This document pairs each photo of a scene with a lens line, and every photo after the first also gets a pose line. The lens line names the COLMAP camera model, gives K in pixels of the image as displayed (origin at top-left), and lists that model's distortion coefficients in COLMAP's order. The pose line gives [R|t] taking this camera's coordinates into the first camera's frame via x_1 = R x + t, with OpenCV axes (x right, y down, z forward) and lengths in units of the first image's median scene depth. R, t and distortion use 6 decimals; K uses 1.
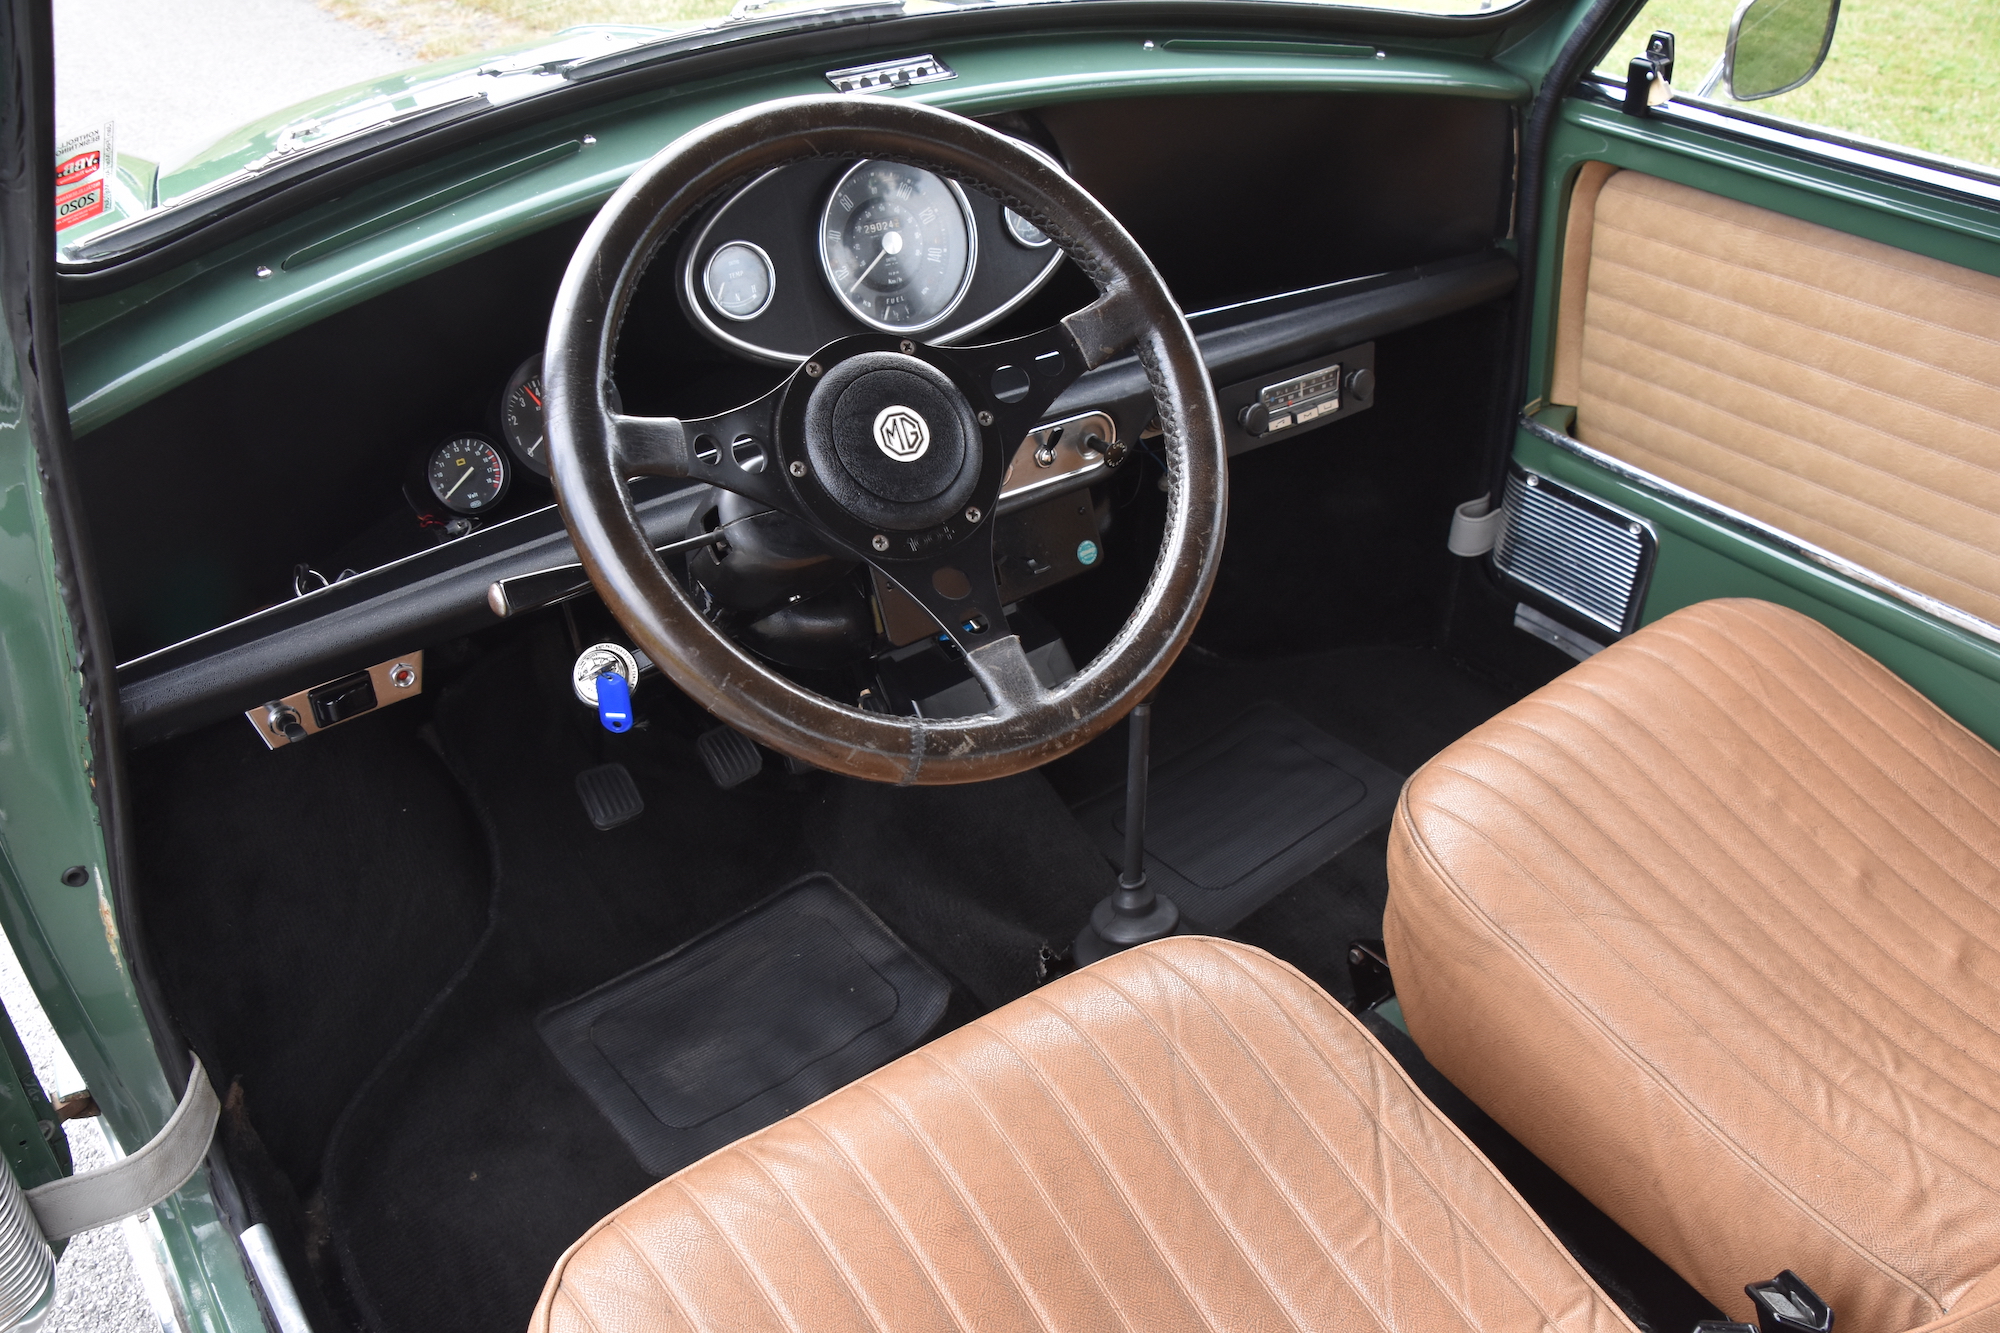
lens RADIAL K [[1554.4, 0, 993.9], [0, 1554.4, 677.4], [0, 0, 1]] dist [-0.146004, 0.084982]
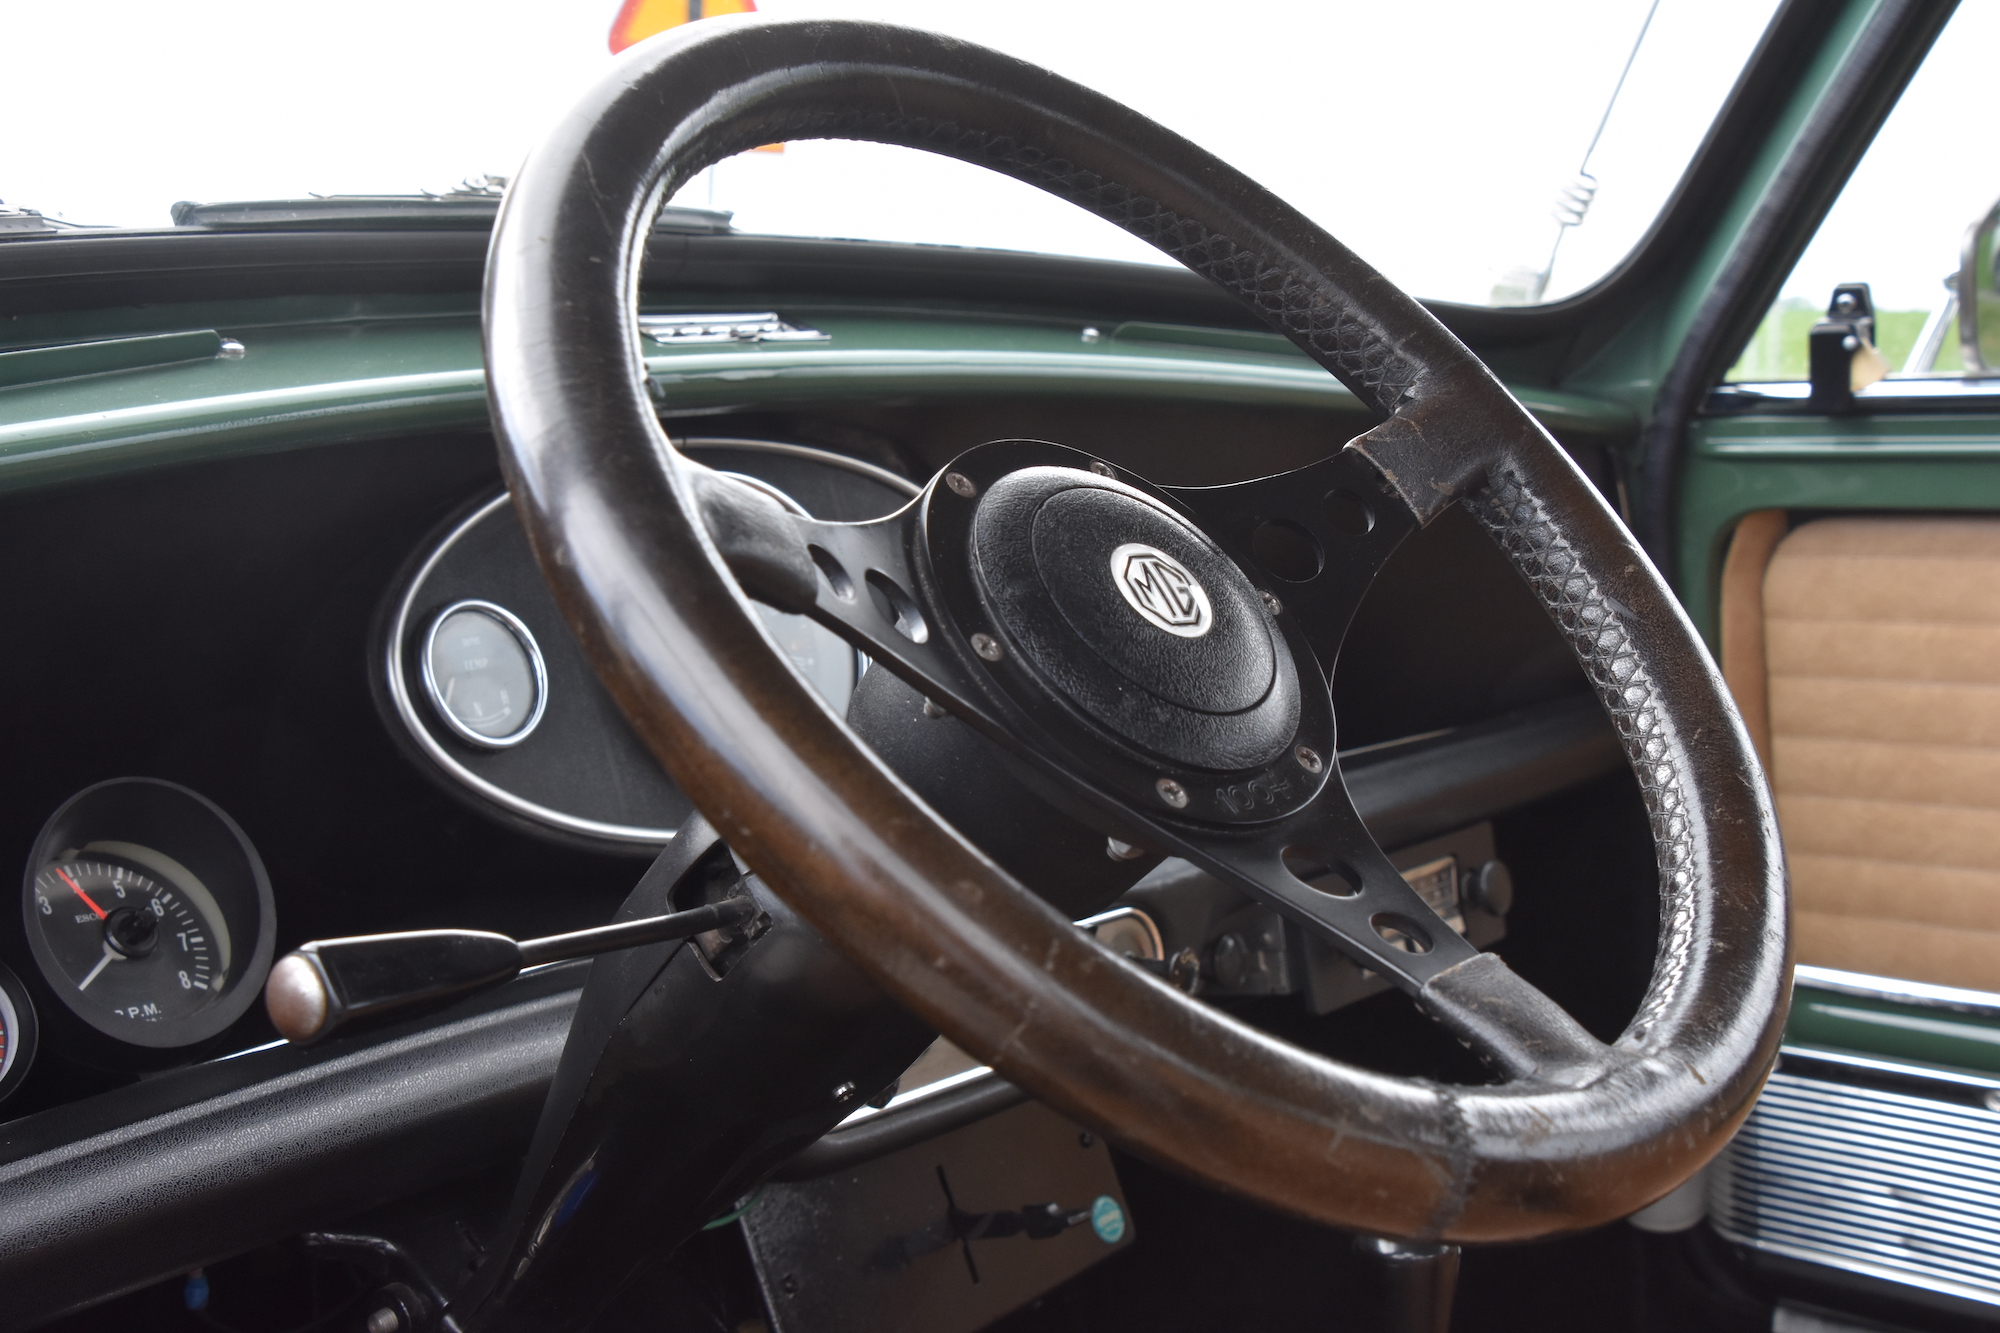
lens RADIAL K [[2490.7, 0, 975.3], [0, 2490.7, 698.7], [0, 0, 1]] dist [0.033385, 0.374761]
pose [[0.966662, -0.064670, 0.247753, -0.181805], [0.167925, 0.890559, -0.422736, 0.112767], [-0.193300, 0.450247, 0.871730, 0.200571]]
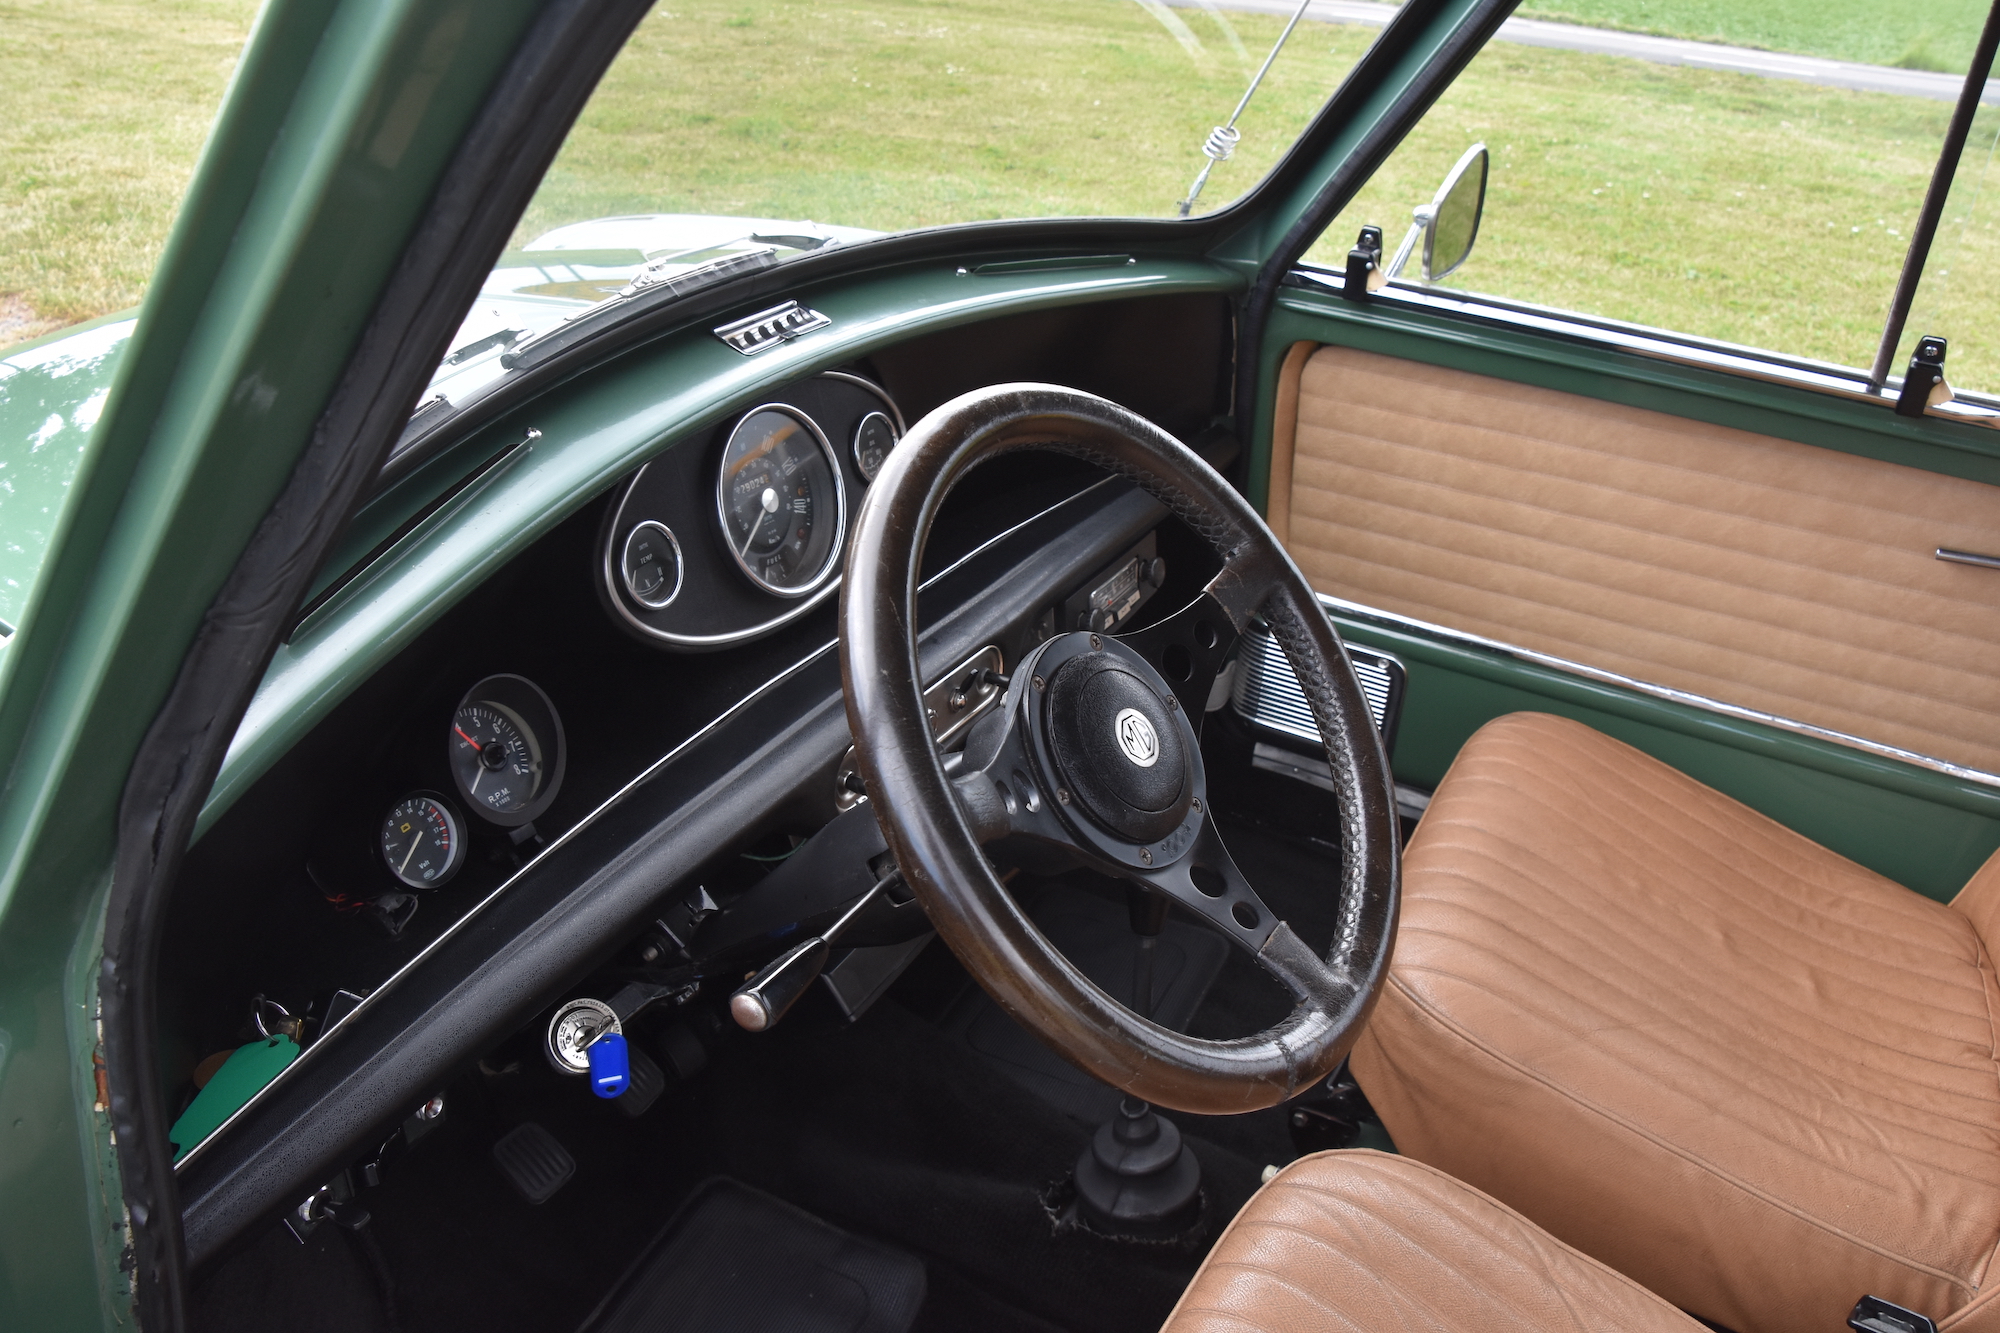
lens RADIAL K [[1554.4, 0, 993.9], [0, 1554.4, 677.4], [0, 0, 1]] dist [-0.146004, 0.084982]
pose [[0.906404, -0.157035, 0.392138, -0.295262], [0.190694, 0.980468, -0.048140, -0.095869], [-0.376919, 0.118413, 0.918646, 0.089472]]
